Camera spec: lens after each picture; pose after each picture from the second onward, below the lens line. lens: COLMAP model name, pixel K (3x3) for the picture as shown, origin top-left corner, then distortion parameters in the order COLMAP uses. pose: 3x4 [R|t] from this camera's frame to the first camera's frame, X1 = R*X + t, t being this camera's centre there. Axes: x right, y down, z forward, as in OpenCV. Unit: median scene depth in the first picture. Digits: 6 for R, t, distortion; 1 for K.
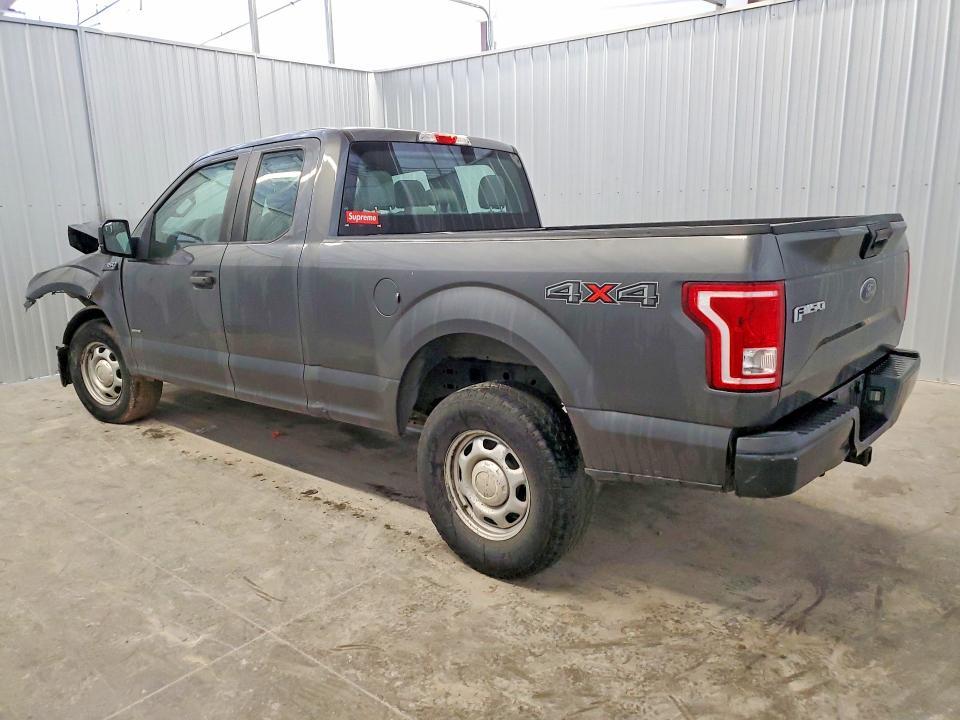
lens RADIAL K [[754.3, 0, 475.9], [0, 754.3, 362.7], [0, 0, 1]] dist [0.021150, 0.008133]
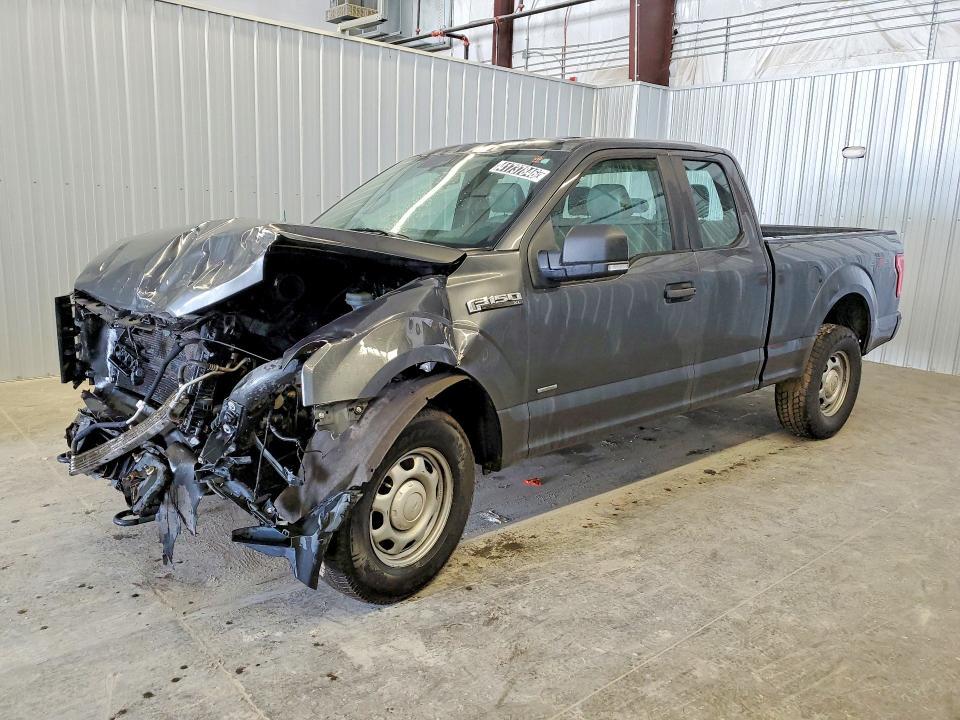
lens RADIAL K [[754.3, 0, 475.5], [0, 754.3, 359.2], [0, 0, 1]] dist [0.021150, 0.008133]
pose [[0.132402, -0.168495, 0.976770, -1.257421], [0.174940, 0.973948, 0.144295, -0.200599], [-0.975636, 0.151771, 0.158429, 1.080890]]
